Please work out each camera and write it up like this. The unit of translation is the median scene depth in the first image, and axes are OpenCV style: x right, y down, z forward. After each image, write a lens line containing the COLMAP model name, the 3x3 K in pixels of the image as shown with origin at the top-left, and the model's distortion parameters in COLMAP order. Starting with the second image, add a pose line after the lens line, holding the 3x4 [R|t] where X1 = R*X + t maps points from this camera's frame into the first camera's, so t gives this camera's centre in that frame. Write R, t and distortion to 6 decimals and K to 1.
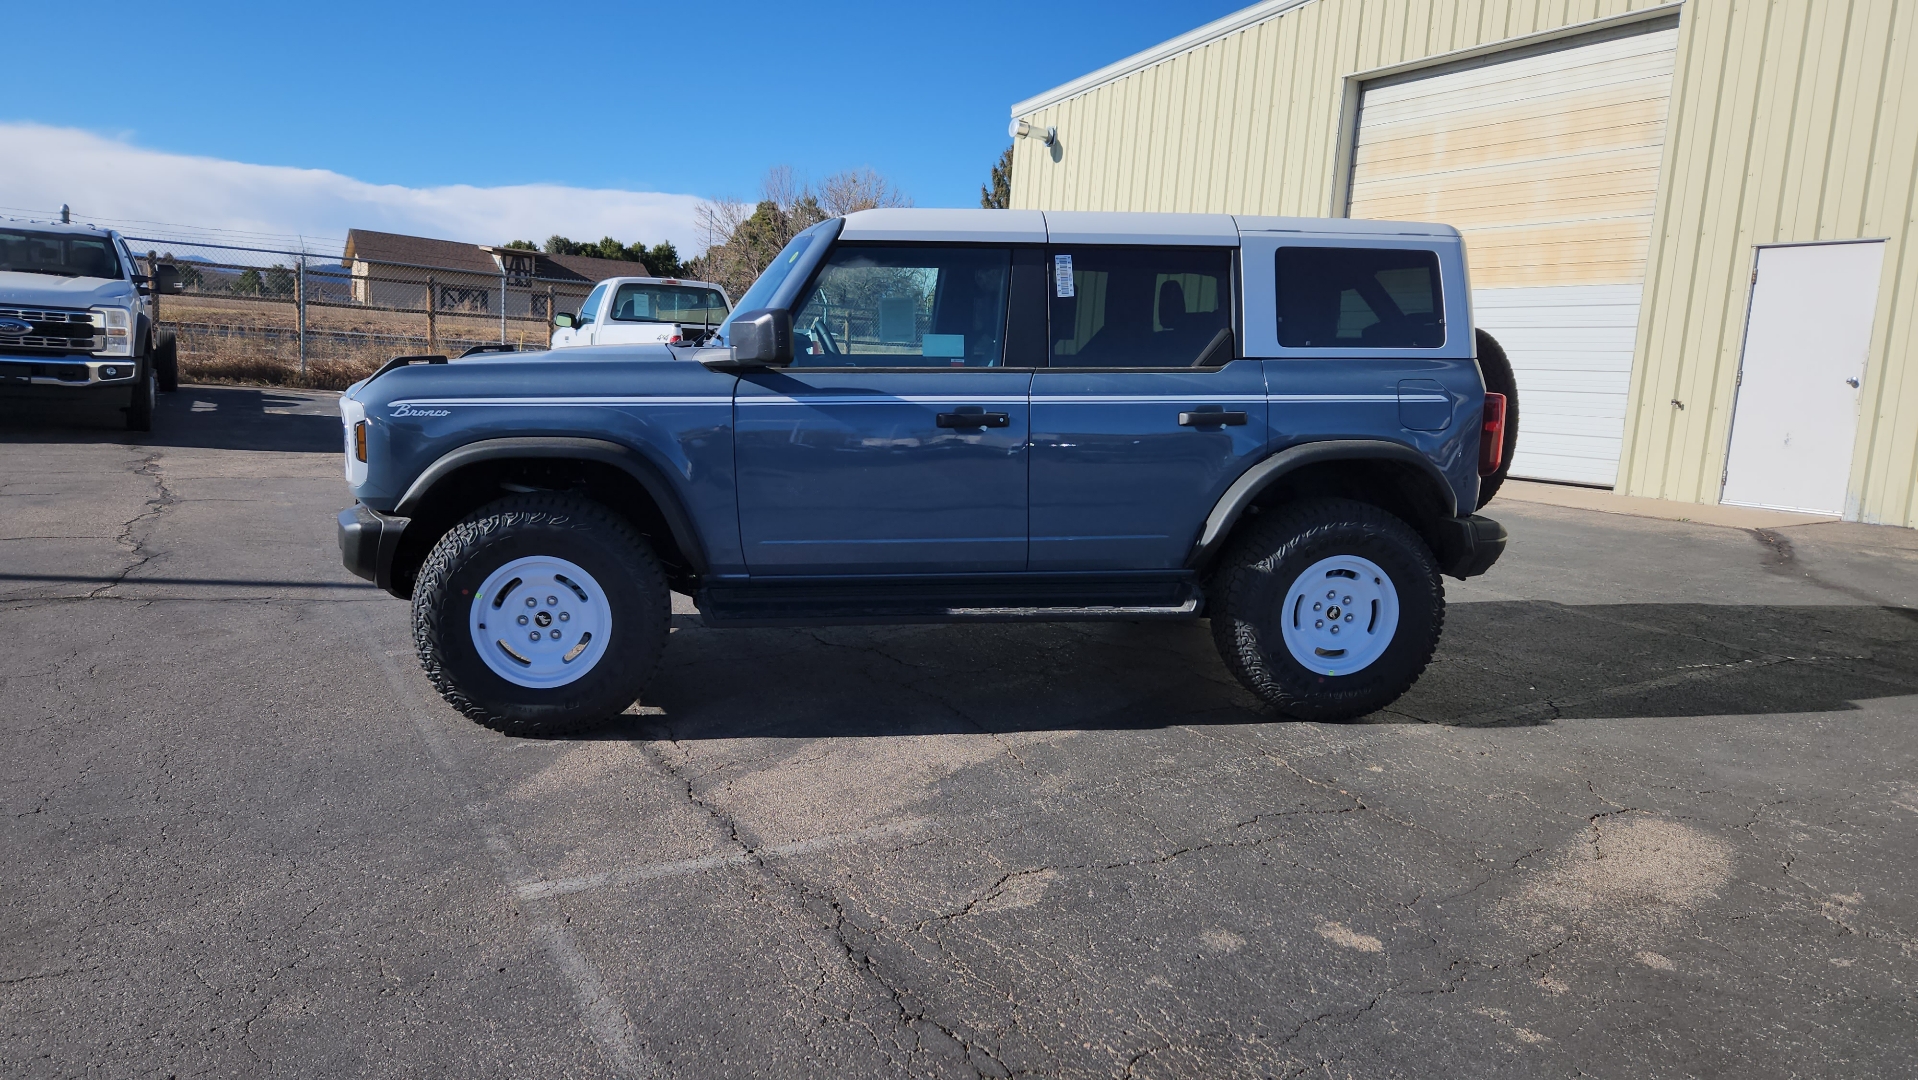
lens RADIAL K [[1283.4, 0, 922.6], [0, 1283.4, 540.1], [0, 0, 1]] dist [0.073437, -0.058531]
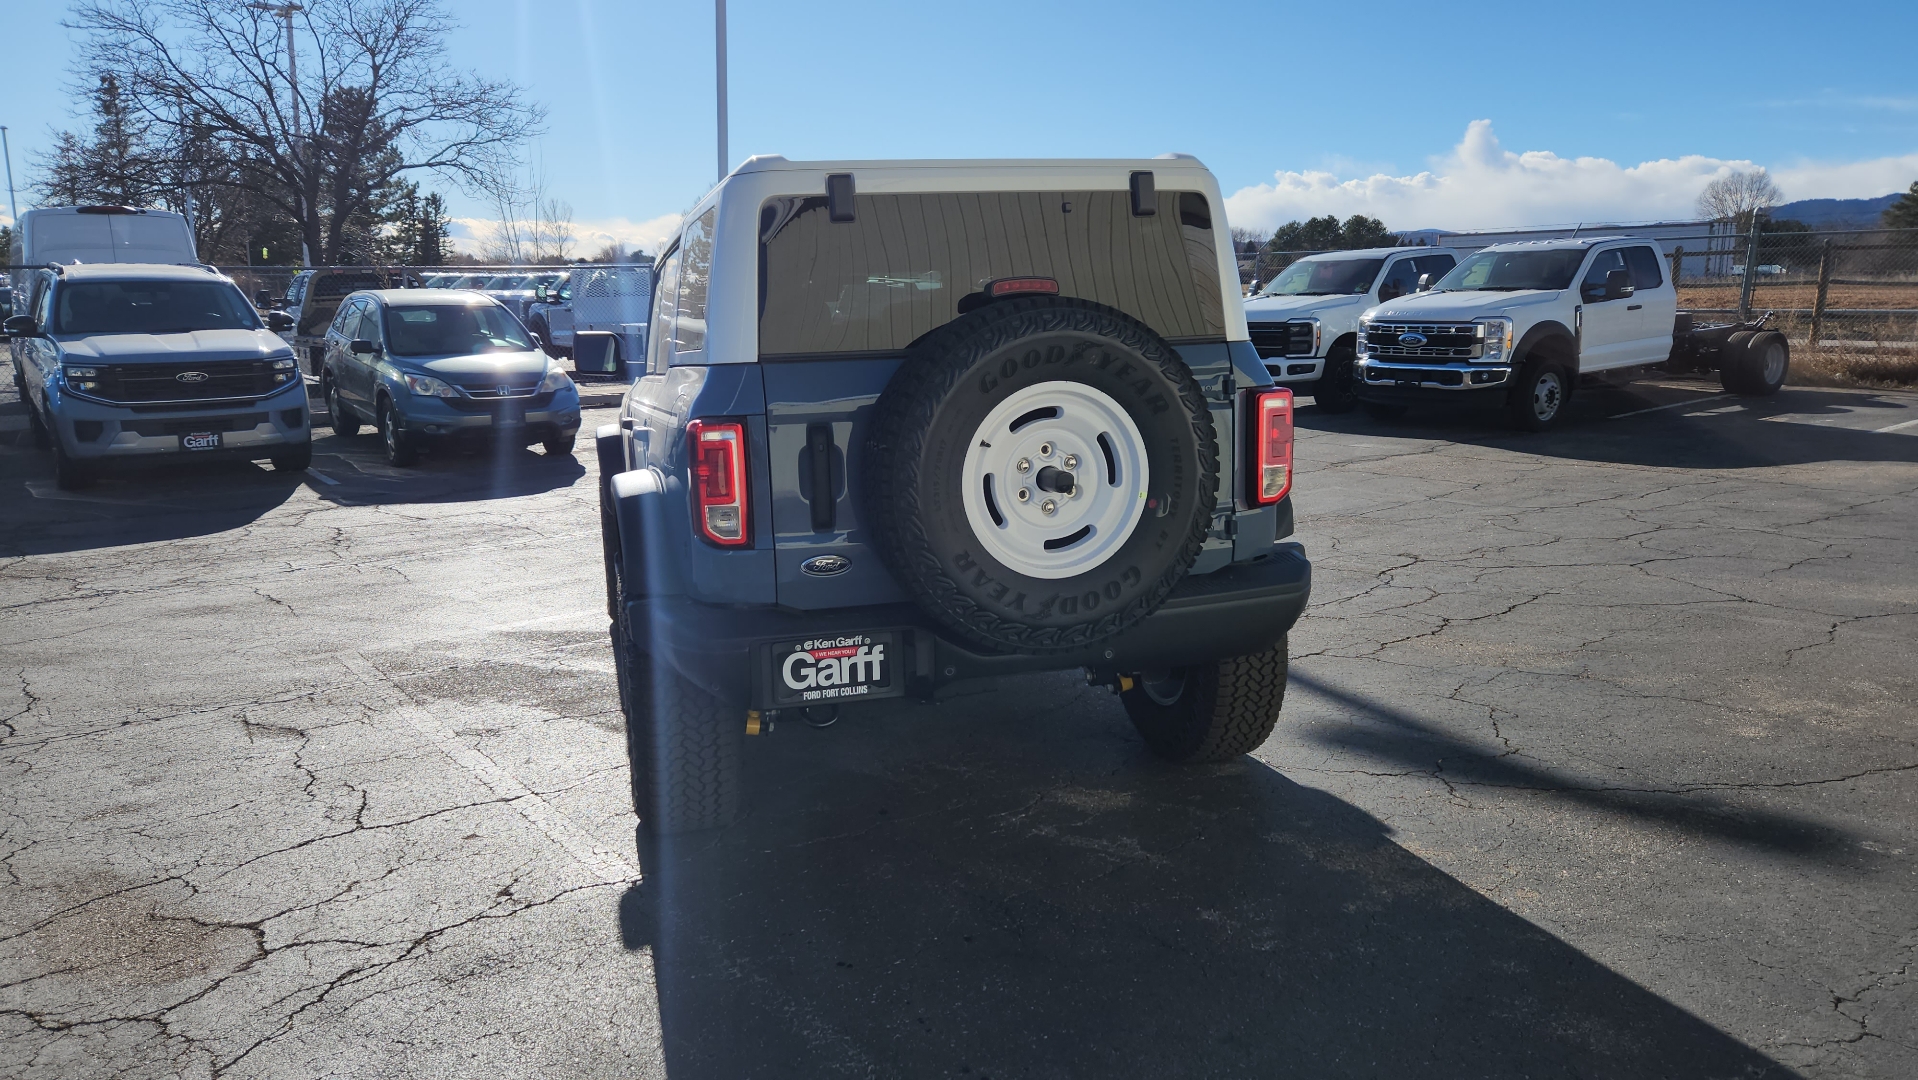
lens RADIAL K [[1286.7, 0, 922.1], [0, 1286.7, 536.7], [0, 0, 1]] dist [0.066574, -0.045437]
pose [[0.101274, 0.122252, -0.987319, 1.130029], [-0.125708, 0.986039, 0.109199, -0.144531], [0.986885, 0.113055, 0.115228, 1.087310]]
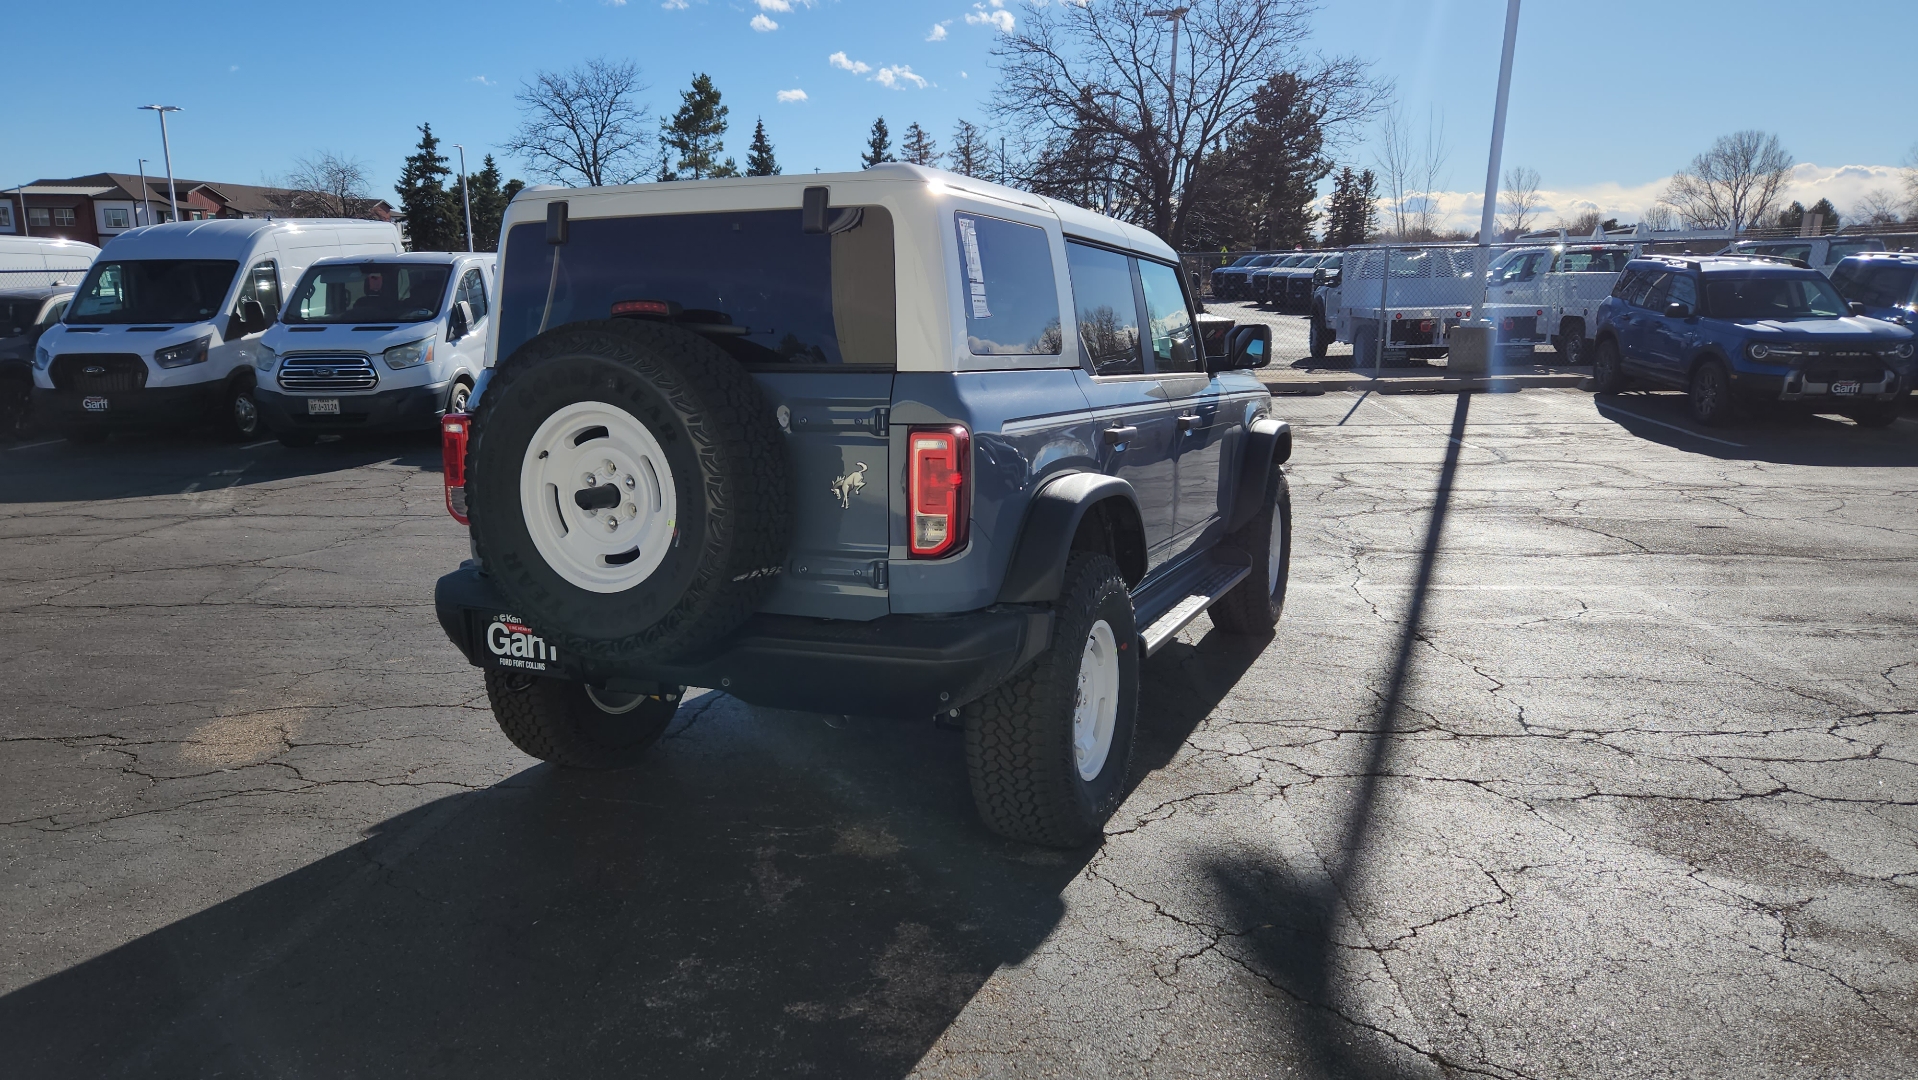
lens RADIAL K [[1286.7, 0, 908.7], [0, 1286.7, 539.9], [0, 0, 1]] dist [0.066574, -0.045437]
pose [[-0.565238, 0.106311, -0.818049, 0.957018], [-0.147050, 0.962793, 0.226727, -0.261918], [0.811716, 0.248449, -0.528574, 1.700598]]
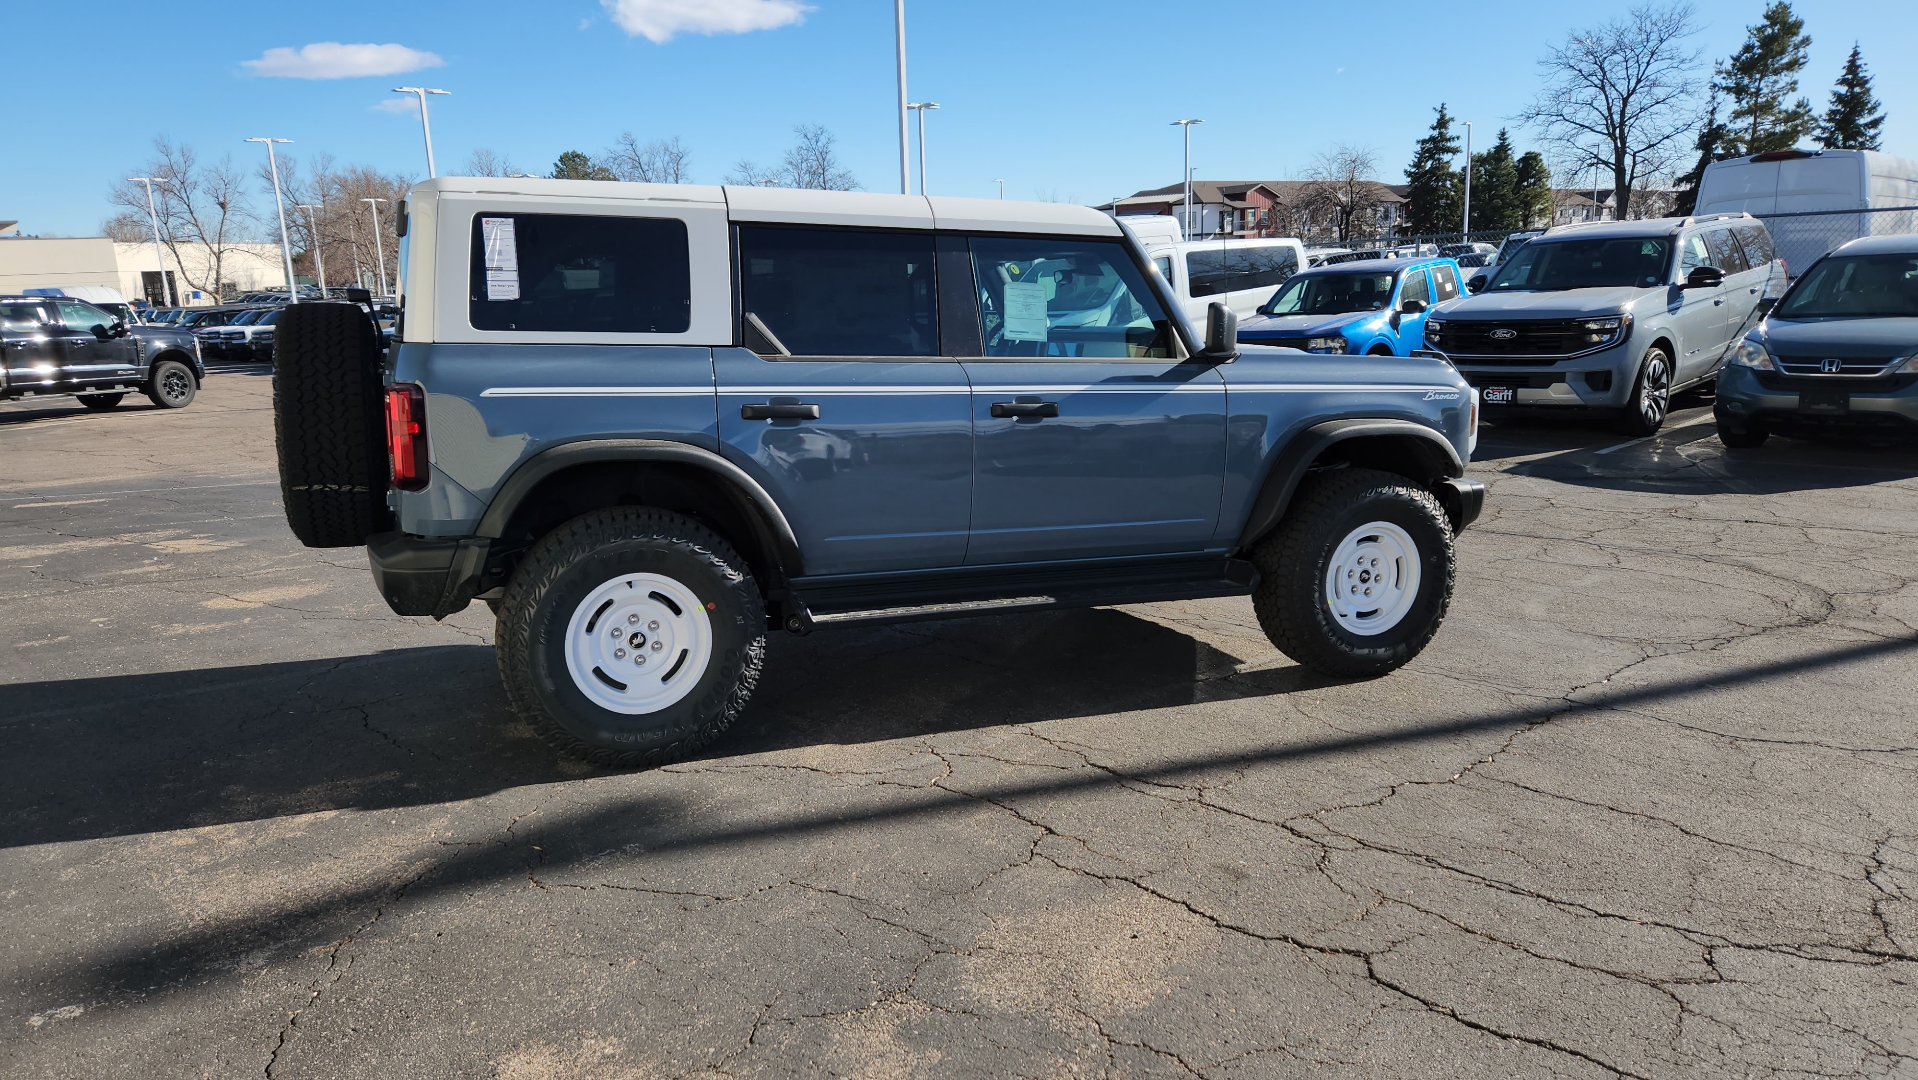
lens RADIAL K [[1279.5, 0, 914.7], [0, 1279.5, 545.9], [0, 0, 1]] dist [0.063963, -0.043634]
pose [[-0.978735, 0.013105, -0.204709, 0.260656], [-0.055088, 0.944505, 0.323844, -0.361180], [0.197593, 0.328235, -0.923698, 2.217434]]
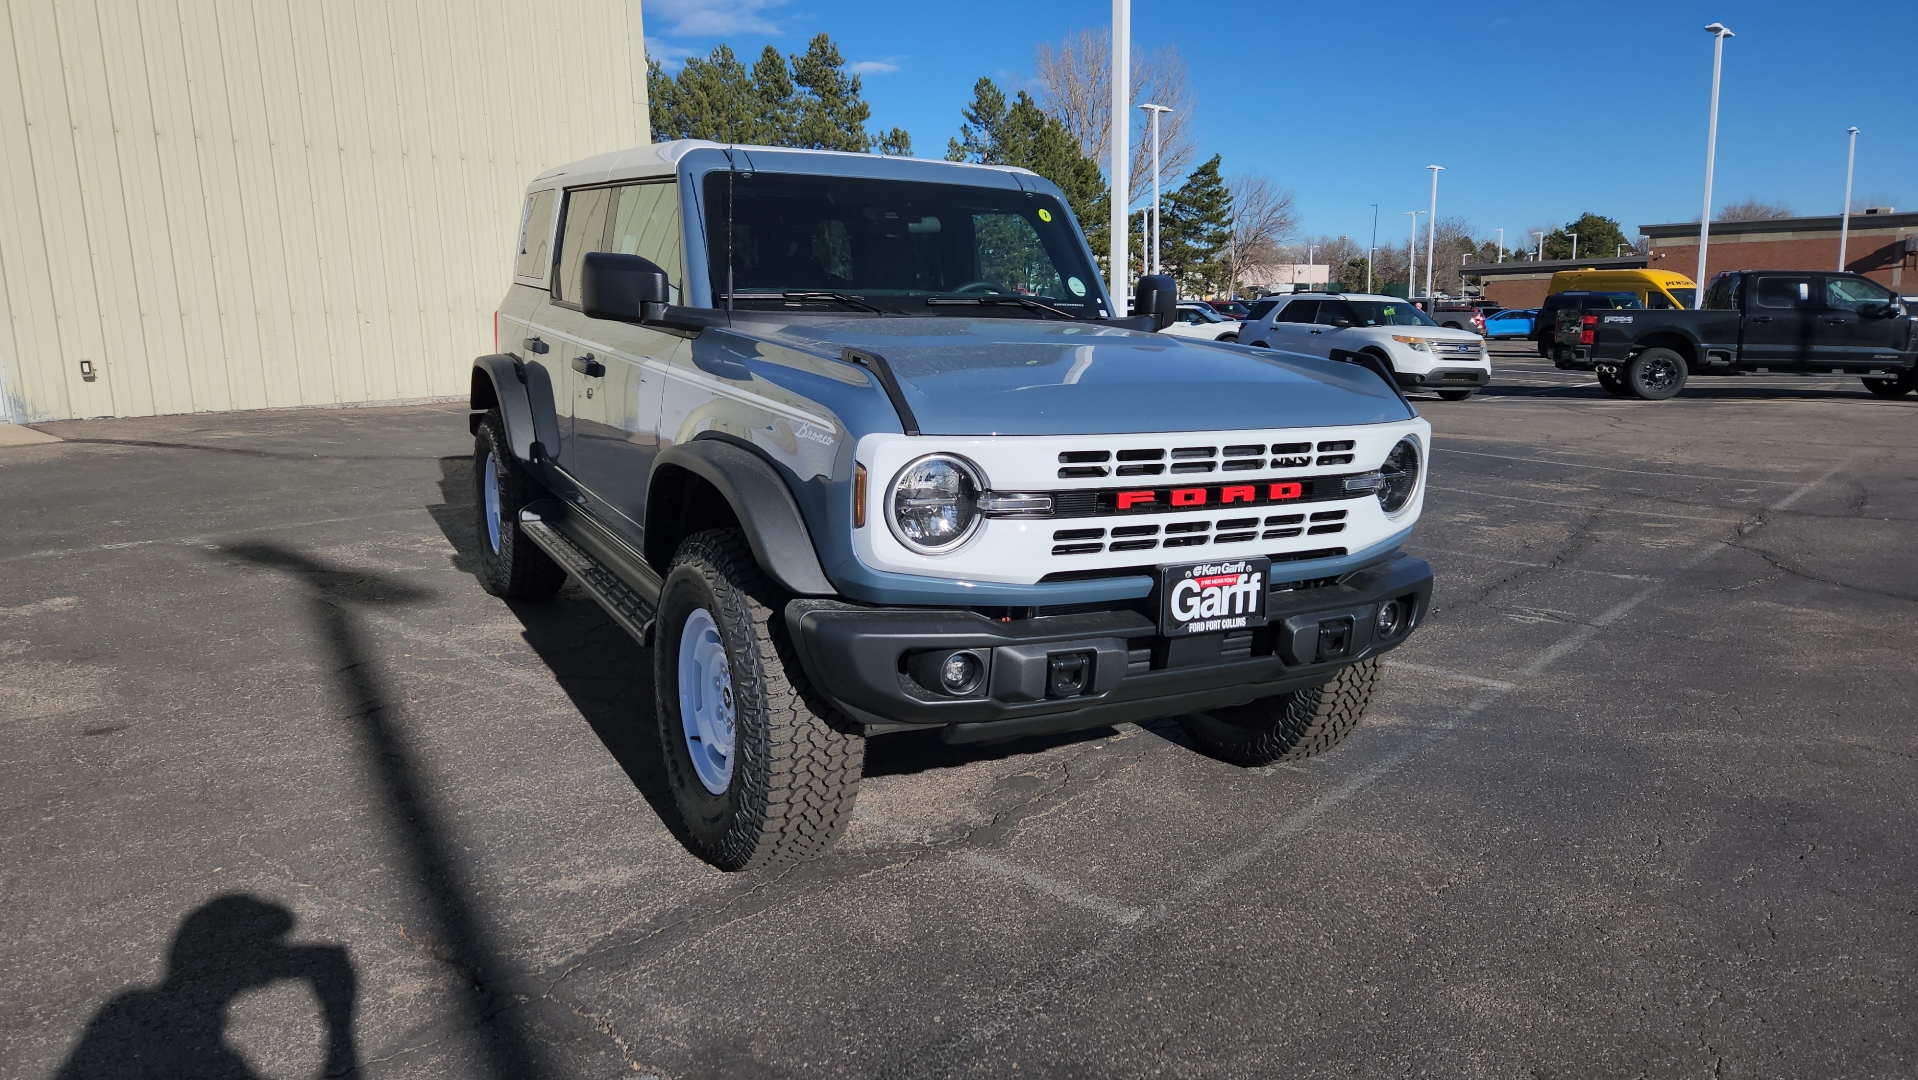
lens RADIAL K [[1279.5, 0, 917.7], [0, 1279.5, 533.3], [0, 0, 1]] dist [0.063963, -0.043634]
pose [[-0.318141, -0.220930, 0.921942, -0.967364], [0.120554, 0.955146, 0.270487, -0.258075], [-0.940347, 0.197197, -0.277237, 1.371126]]
